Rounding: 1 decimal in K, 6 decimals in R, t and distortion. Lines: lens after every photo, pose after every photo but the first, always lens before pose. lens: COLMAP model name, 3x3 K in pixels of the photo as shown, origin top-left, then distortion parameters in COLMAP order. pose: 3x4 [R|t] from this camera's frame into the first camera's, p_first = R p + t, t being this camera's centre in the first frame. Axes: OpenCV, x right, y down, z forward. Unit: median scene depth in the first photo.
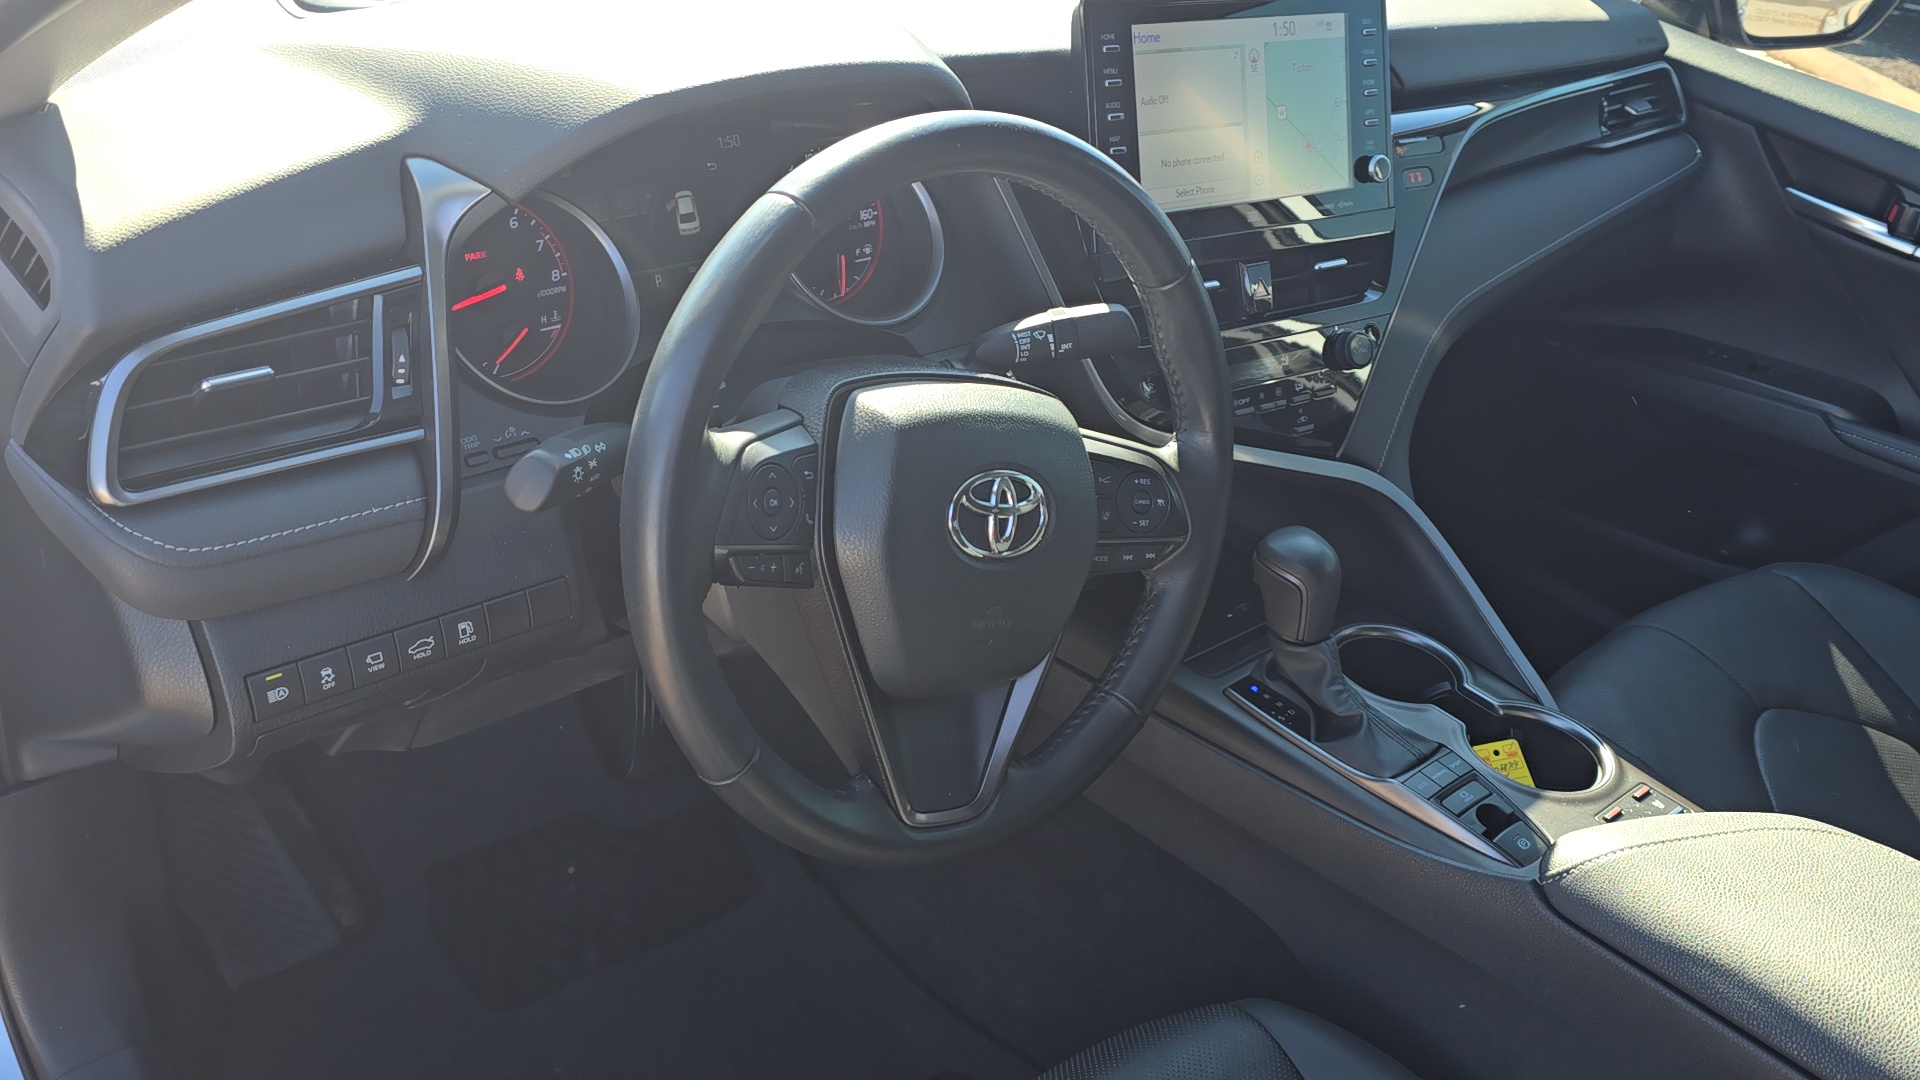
lens RADIAL K [[1586.5, 0, 975.3], [0, 1586.5, 544.1], [0, 0, 1]] dist [0.000714, -0.007451]
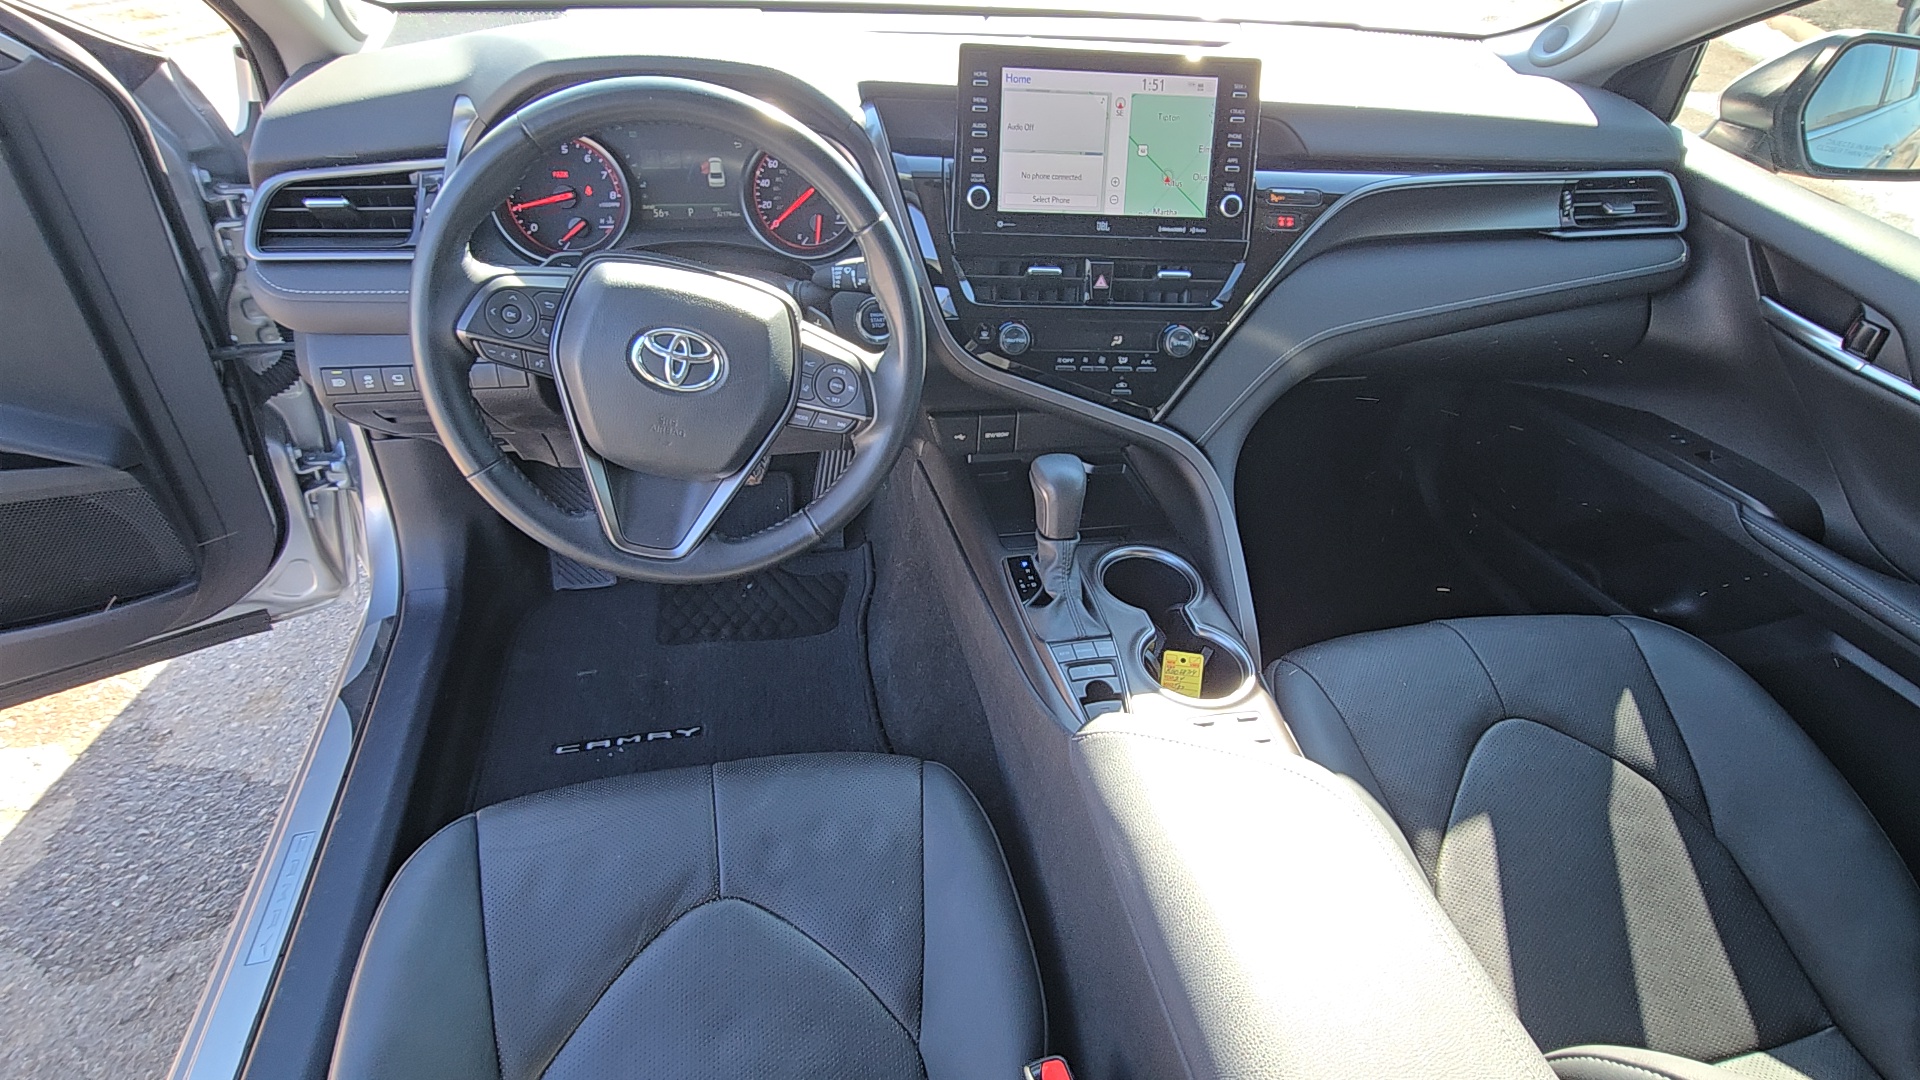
lens RADIAL K [[968.5, 0, 982.2], [0, 968.5, 546.8], [0, 0, 1]] dist [0.000983, -0.000725]
pose [[0.871407, 0.250466, -0.421802, 0.507774], [-0.225636, 0.968125, 0.108728, -0.008322], [0.435590, 0.000428, 0.900145, 0.213153]]
